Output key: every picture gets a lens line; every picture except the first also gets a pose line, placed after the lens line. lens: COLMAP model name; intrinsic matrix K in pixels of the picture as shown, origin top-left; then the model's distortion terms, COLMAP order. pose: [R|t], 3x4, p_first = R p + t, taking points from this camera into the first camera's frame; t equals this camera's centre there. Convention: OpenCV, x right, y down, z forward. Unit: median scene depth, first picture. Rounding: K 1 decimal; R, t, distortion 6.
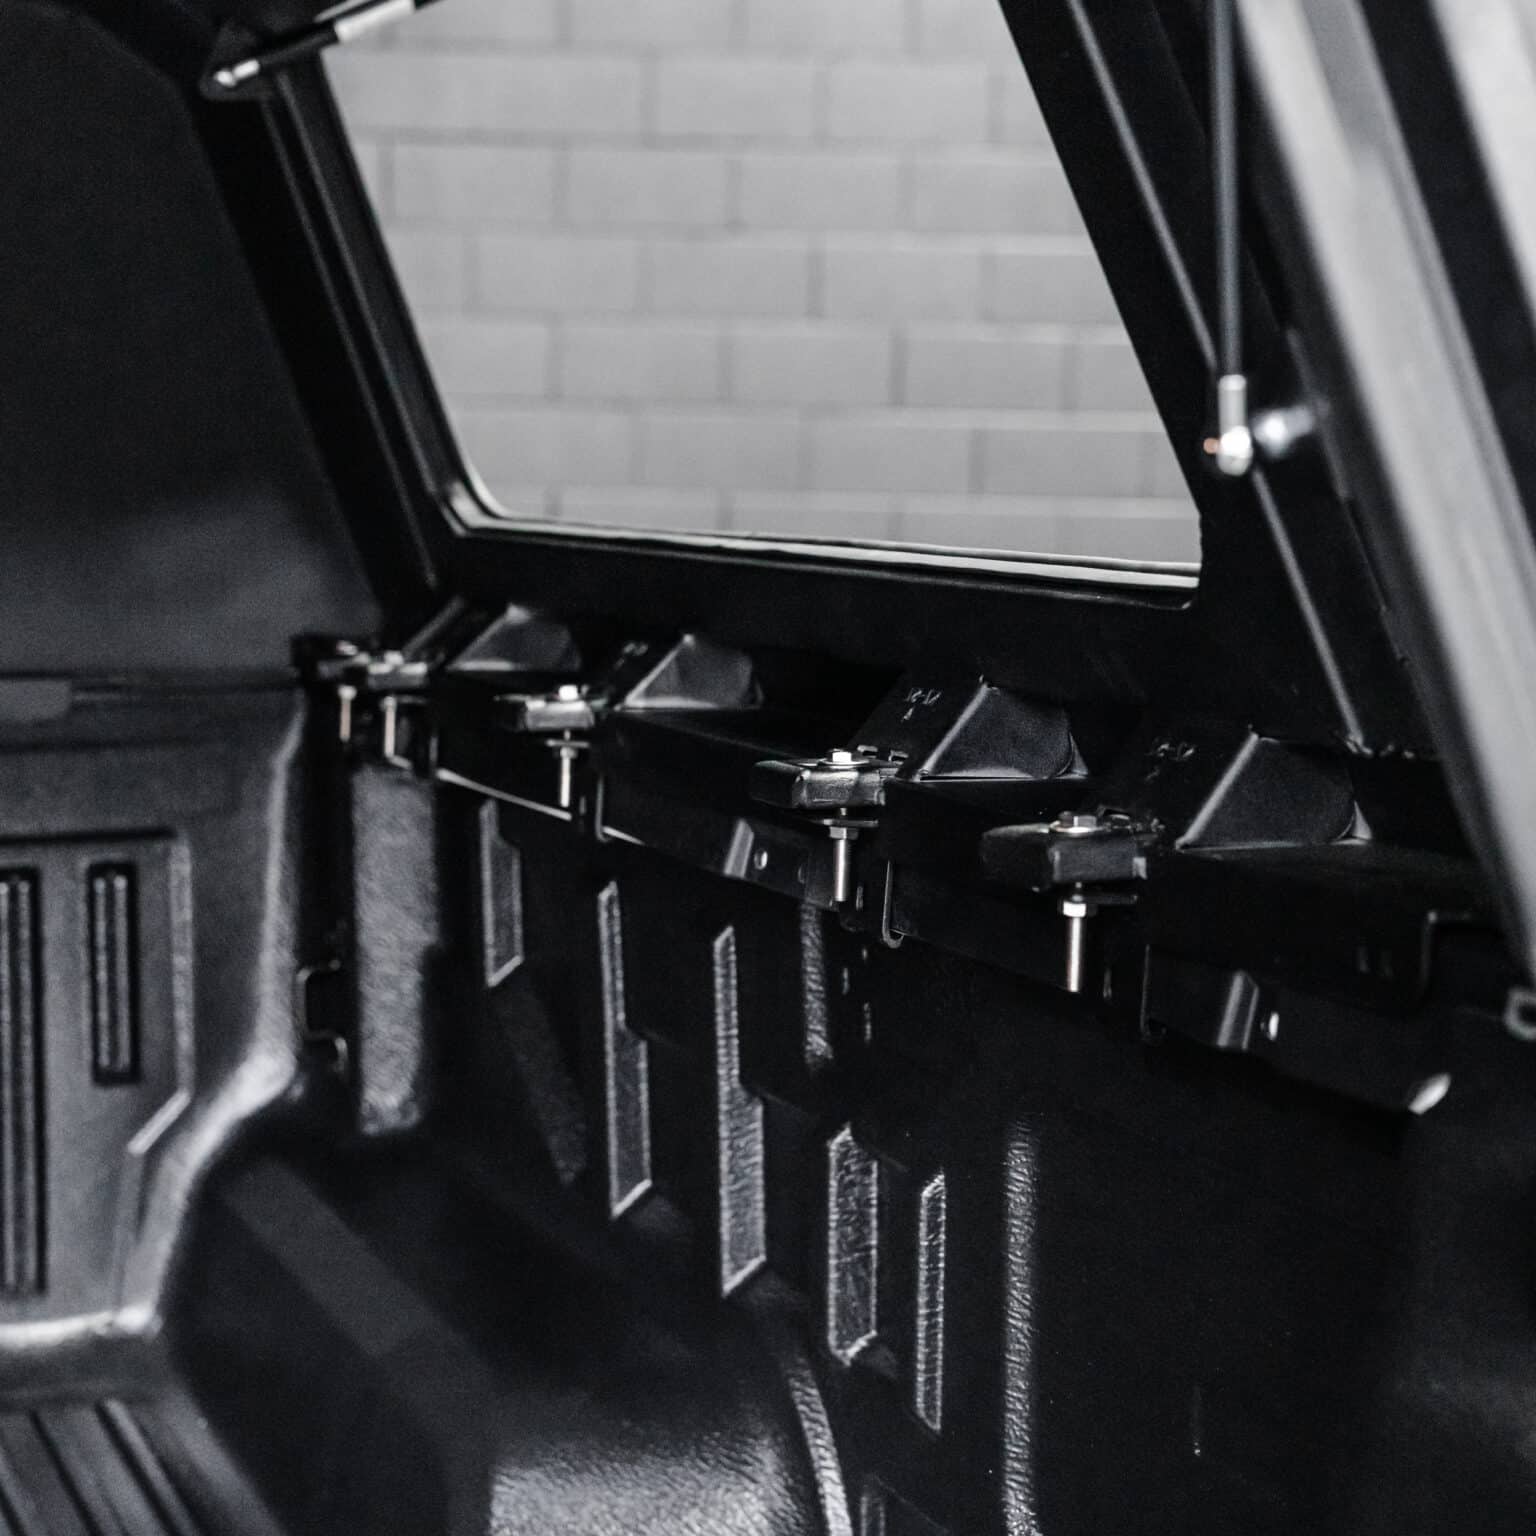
lens RADIAL K [[2836.2, 0, 765.5], [0, 2836.2, 778.5], [0, 0, 1]] dist [0.046403, 0.000000]
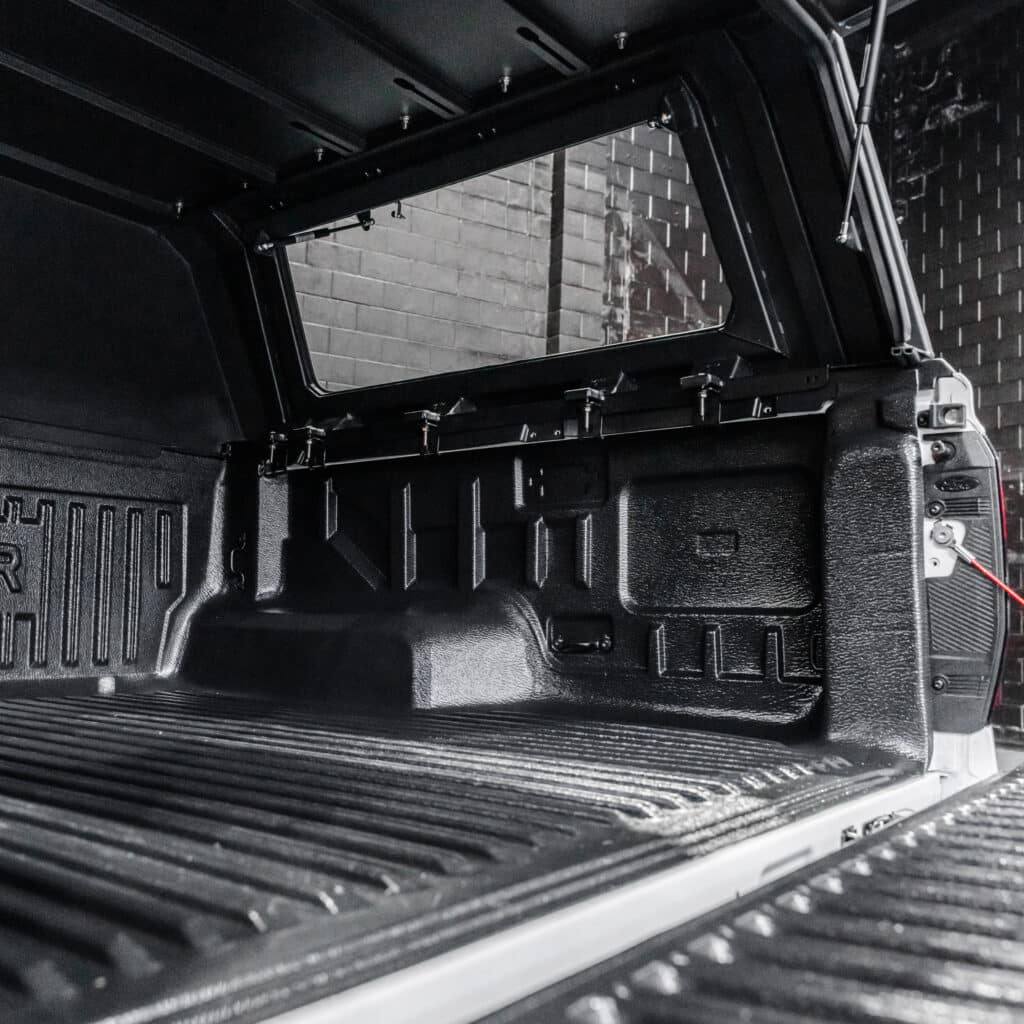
lens RADIAL K [[1043.6, 0, 507.4], [0, 1043.6, 516.4], [0, 0, 1]] dist [-0.009795, 0.000000]
pose [[0.870159, 0.046308, 0.490591, -0.546754], [0.049217, 0.982429, -0.180031, 0.297218], [-0.490307, 0.180801, 0.852590, -0.089858]]
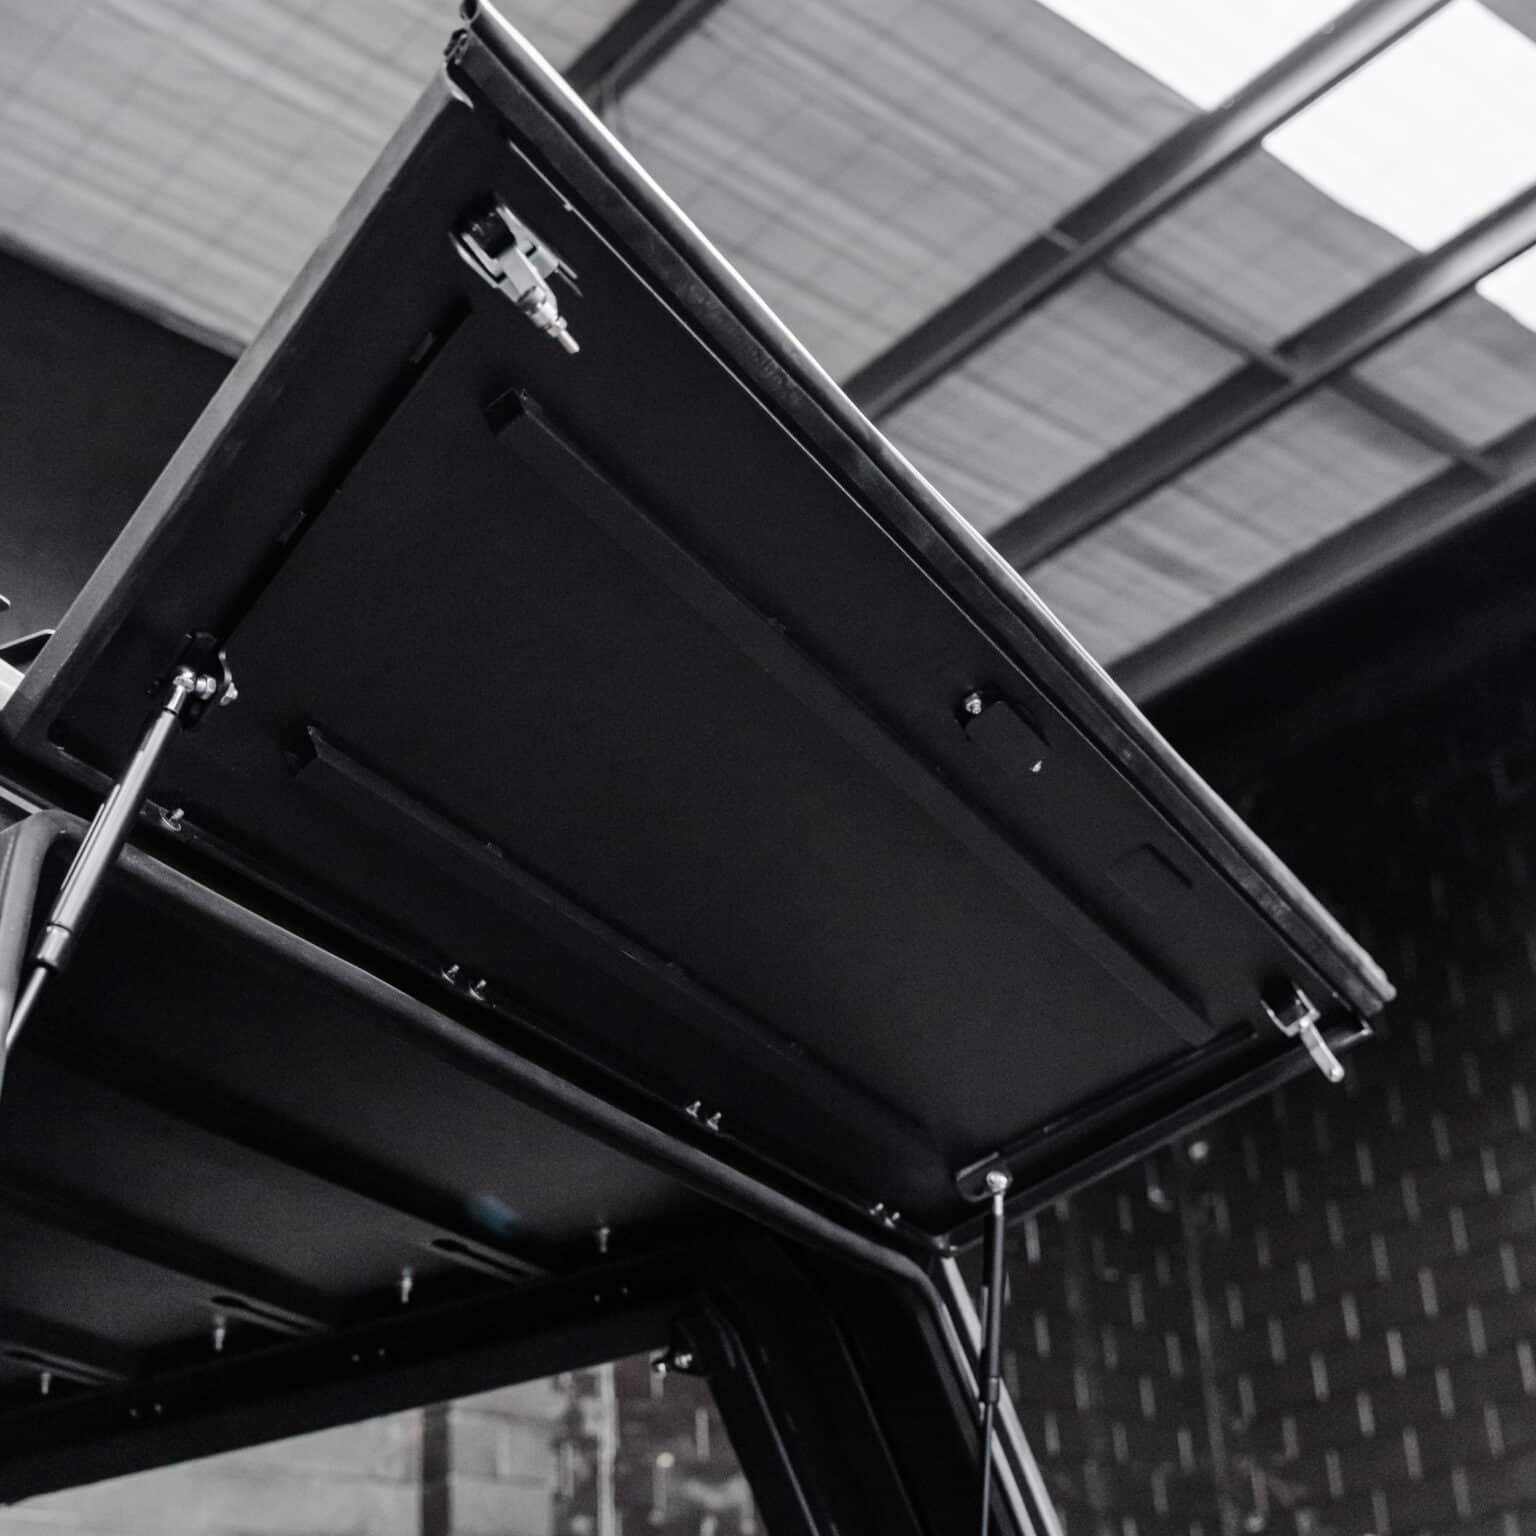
lens RADIAL K [[2650.3, 0, 770.5], [0, 2650.3, 771.4], [0, 0, 1]] dist [0.050474, 0.000000]
pose [[0.780353, 0.221253, 0.584890, -0.842719], [0.157441, 0.835674, -0.526177, 0.280280], [-0.605195, 0.502689, 0.617286, -0.486952]]
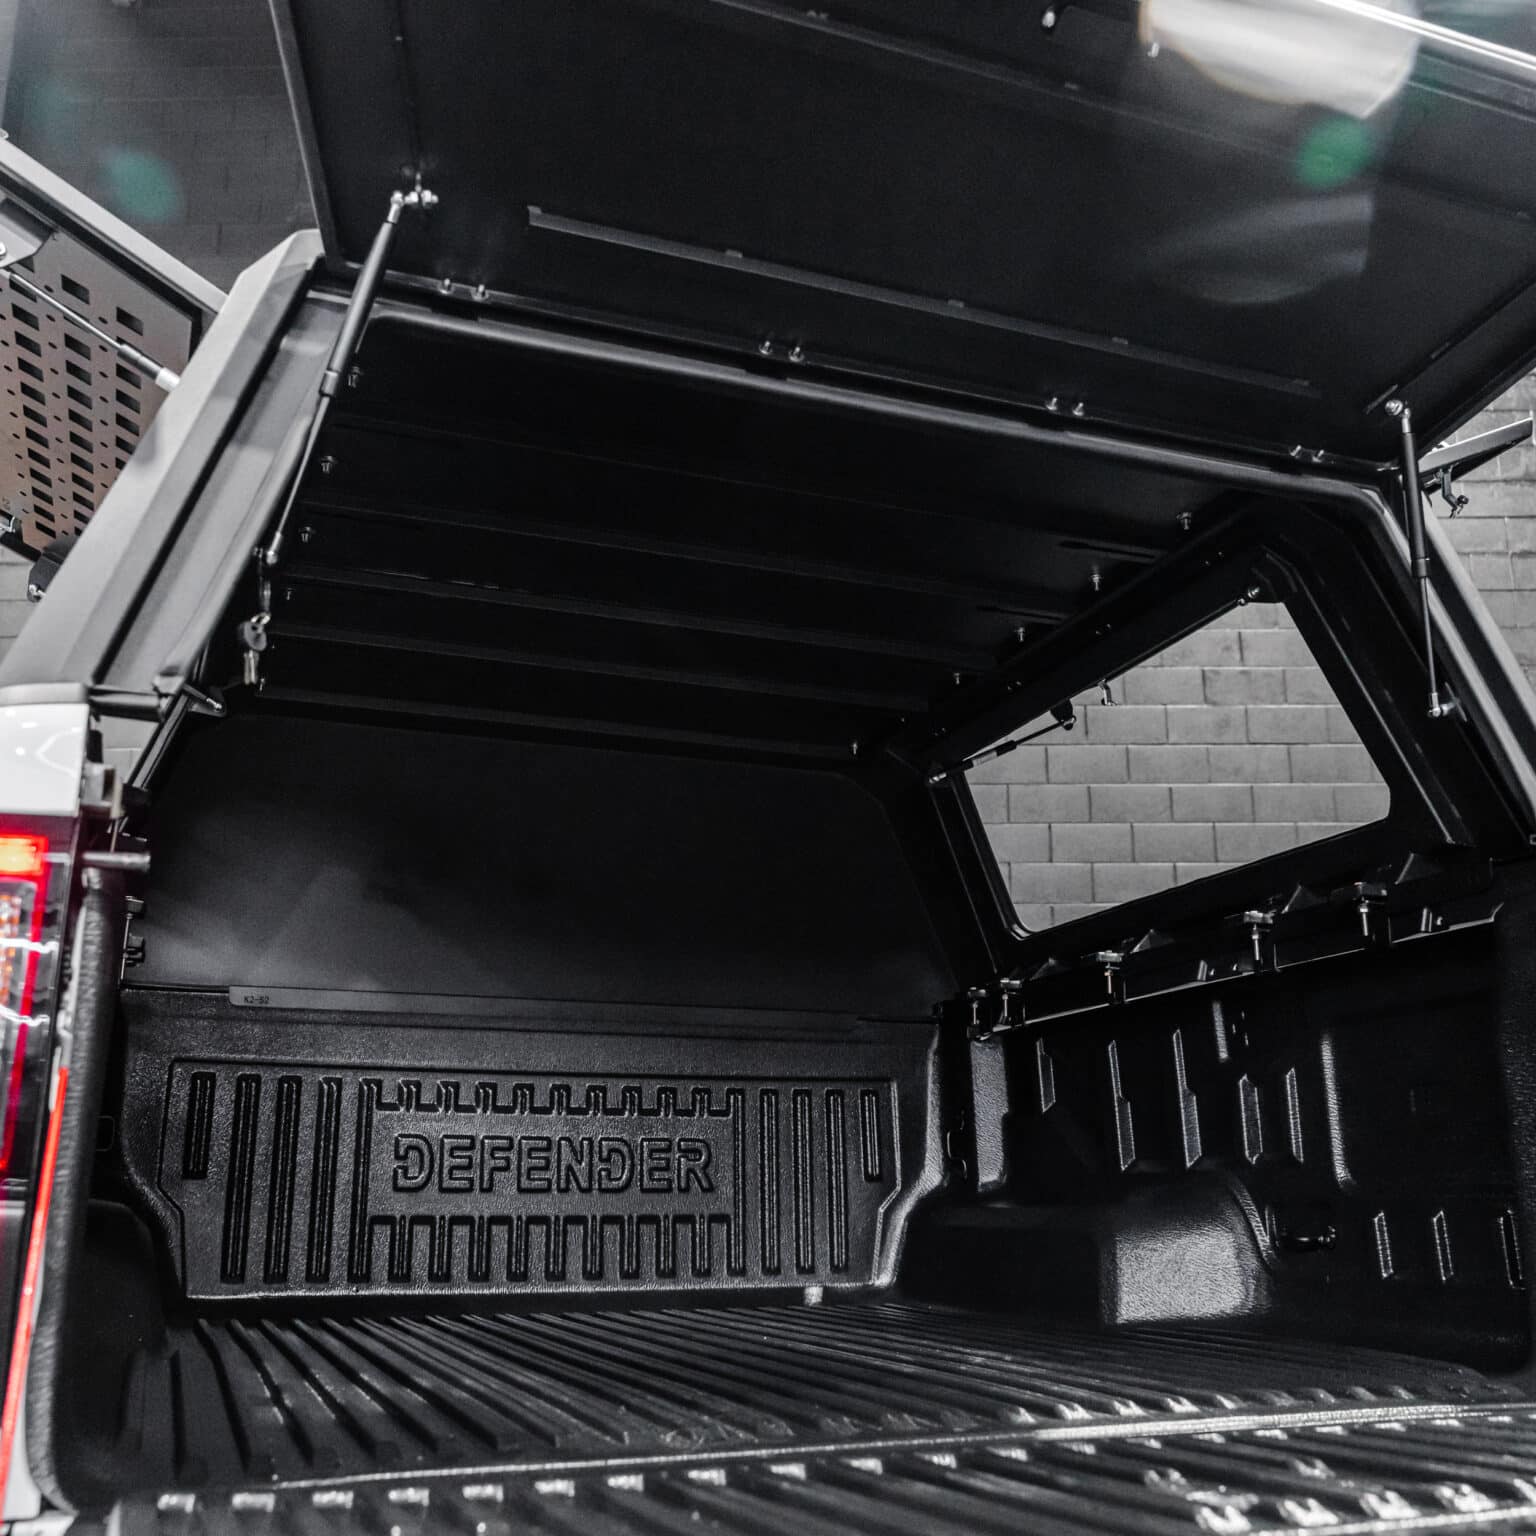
lens RADIAL K [[1565.4, 0, 771.2], [0, 1565.4, 780.1], [0, 0, 1]] dist [-0.009795, 0.000000]
pose [[0.998716, -0.032867, -0.038559, -0.311048], [0.016414, 0.929888, -0.367475, 0.345611], [0.047933, 0.366370, 0.929234, -0.484297]]
